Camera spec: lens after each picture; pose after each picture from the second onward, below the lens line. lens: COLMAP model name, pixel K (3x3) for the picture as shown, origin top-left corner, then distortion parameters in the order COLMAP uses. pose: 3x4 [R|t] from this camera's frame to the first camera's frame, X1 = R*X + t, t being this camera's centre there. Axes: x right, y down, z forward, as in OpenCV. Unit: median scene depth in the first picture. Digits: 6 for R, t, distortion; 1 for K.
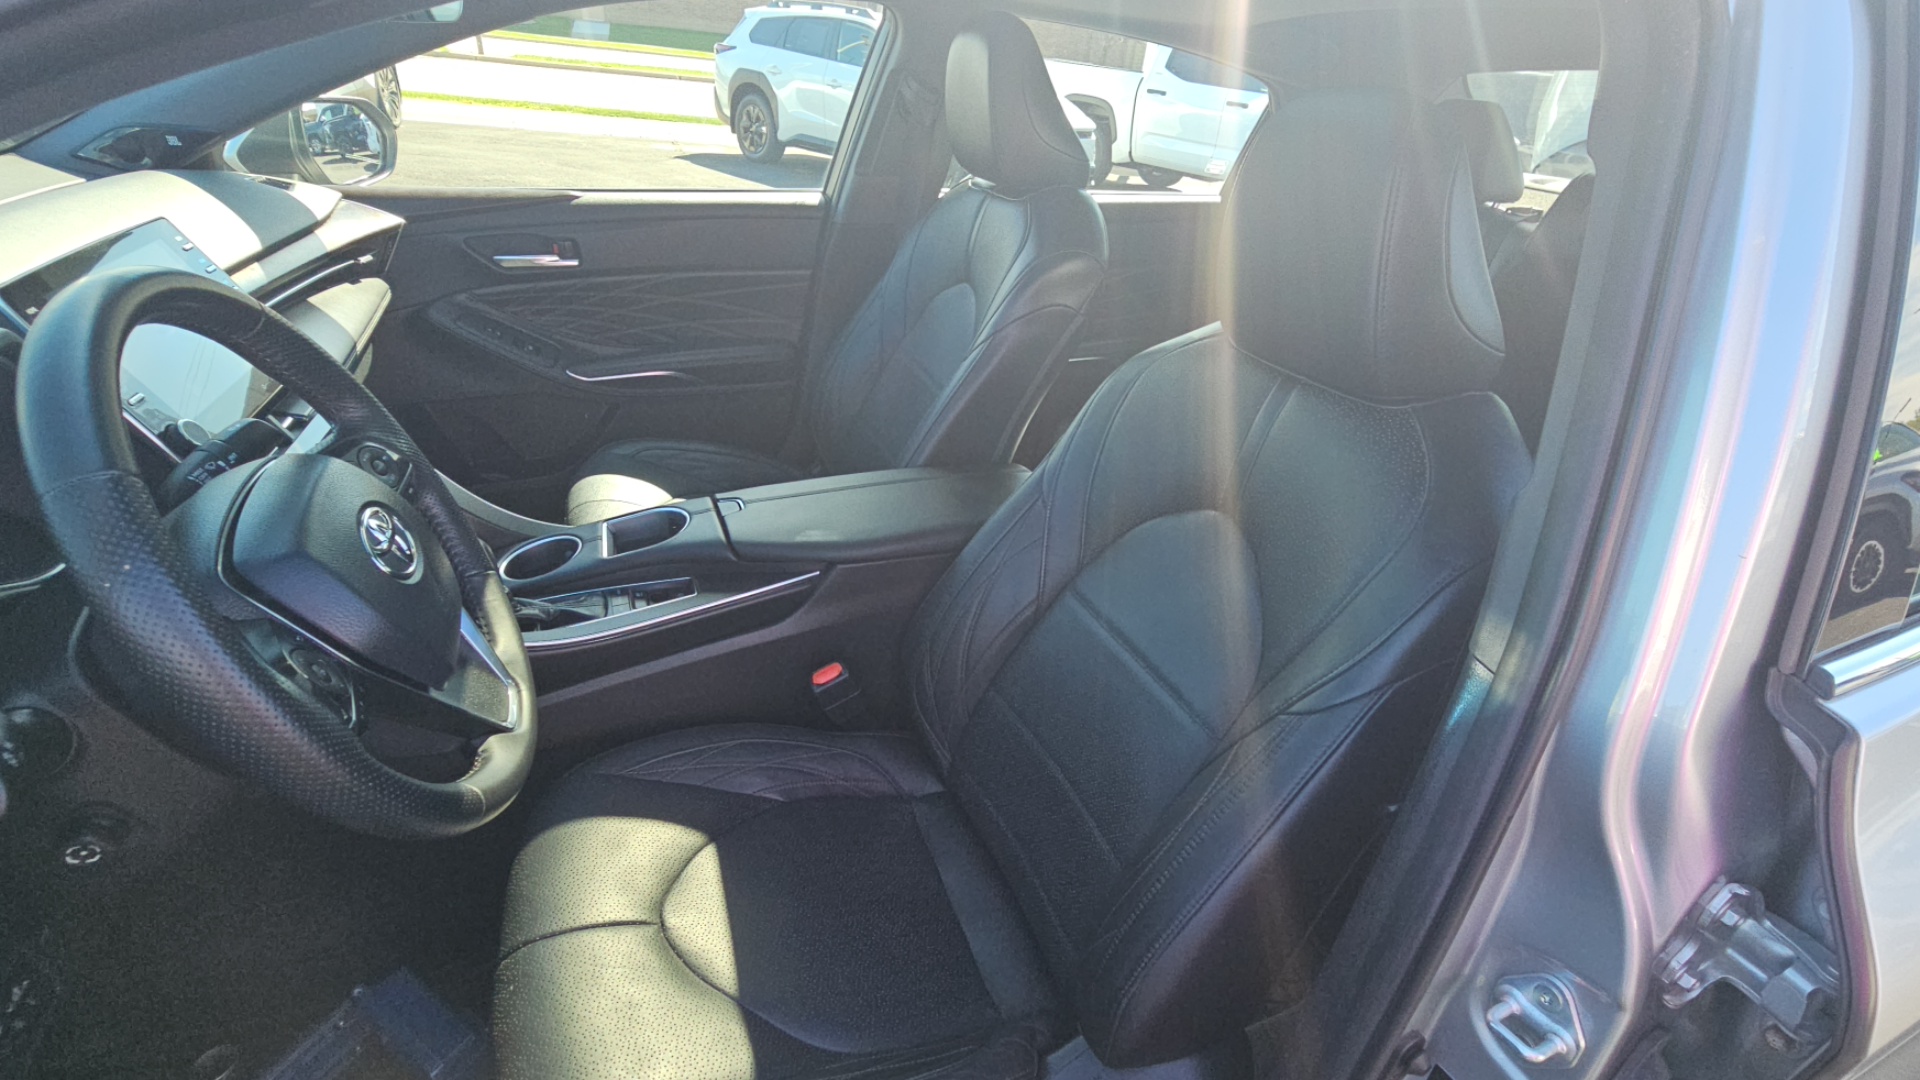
lens RADIAL K [[862.6, 0, 993.8], [0, 862.6, 532.2], [0, 0, 1]] dist [0.010308, -0.006932]
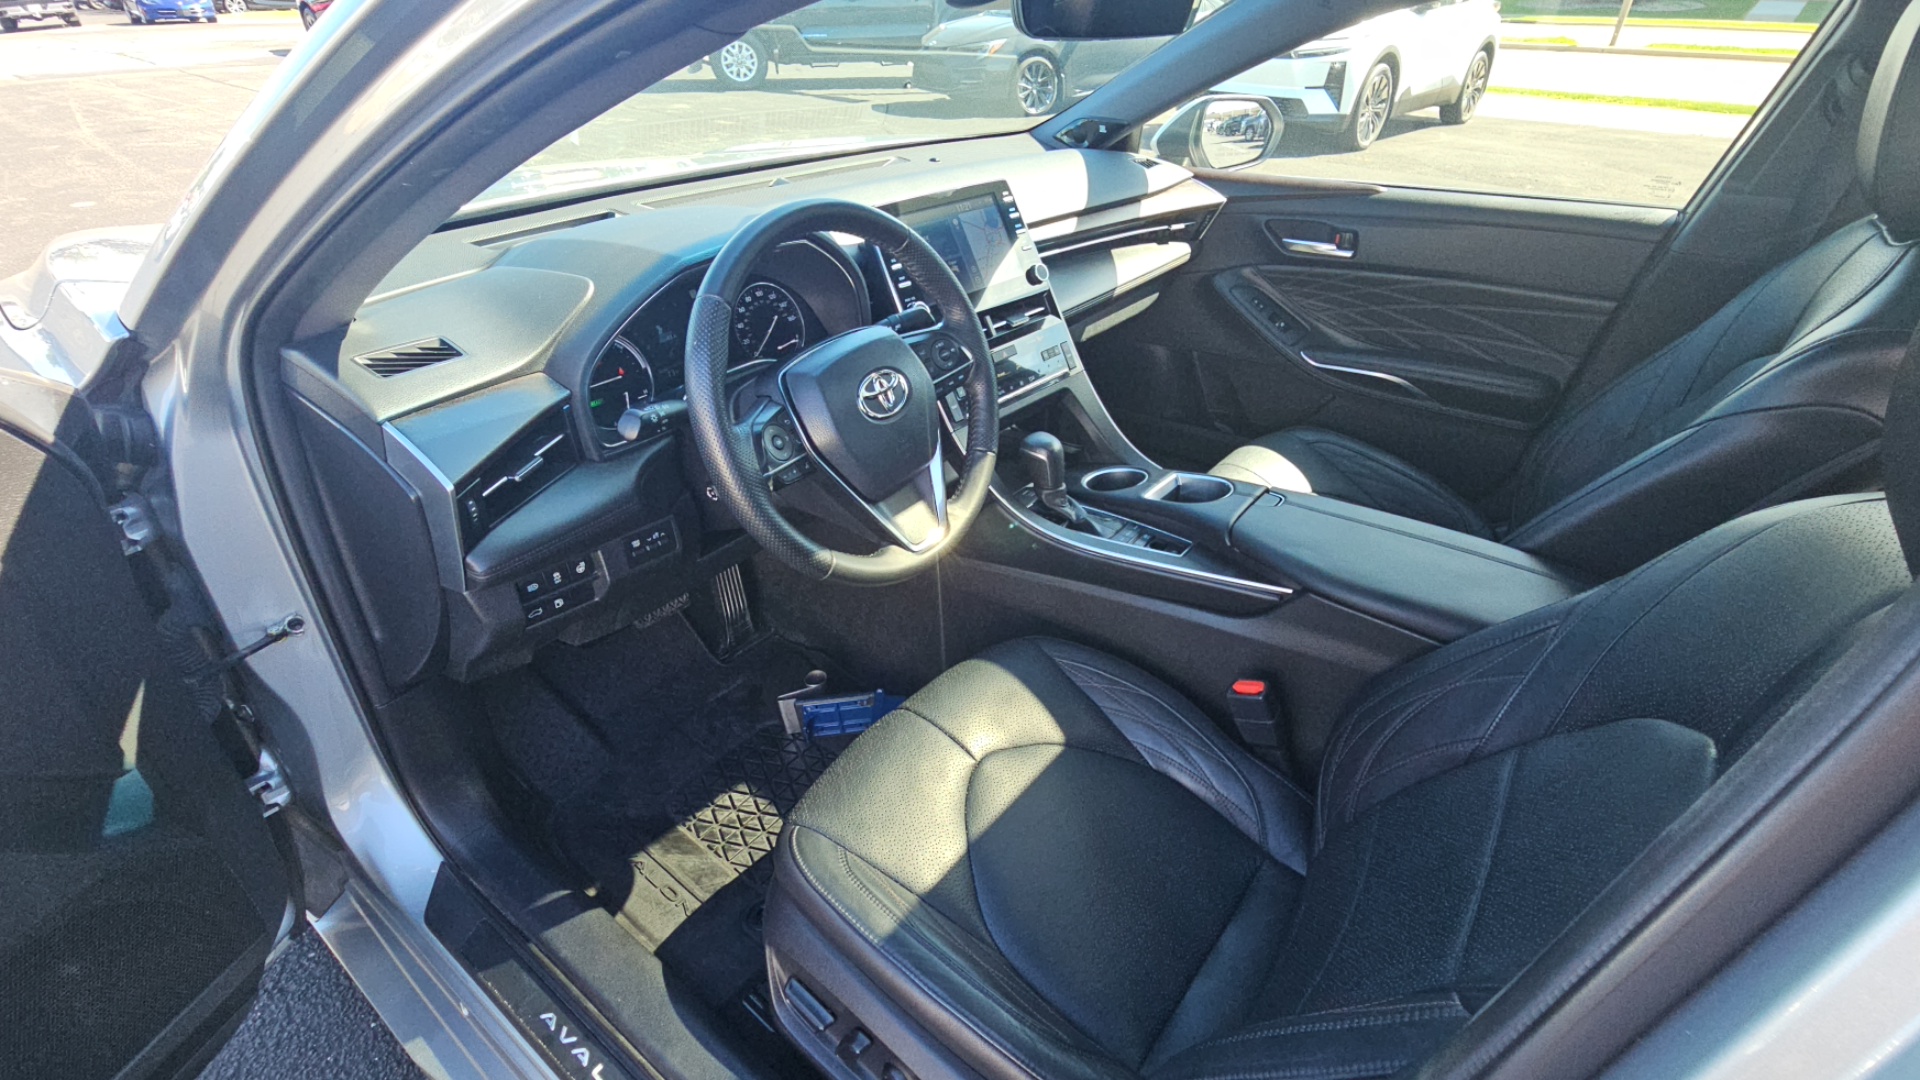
lens RADIAL K [[862.6, 0, 975.5], [0, 862.6, 543.5], [0, 0, 1]] dist [0.010308, -0.006932]
pose [[0.493390, 0.390596, -0.777175, 0.285931], [-0.379277, 0.900695, 0.211891, -0.058399], [0.782761, 0.190220, 0.592538, 0.120920]]
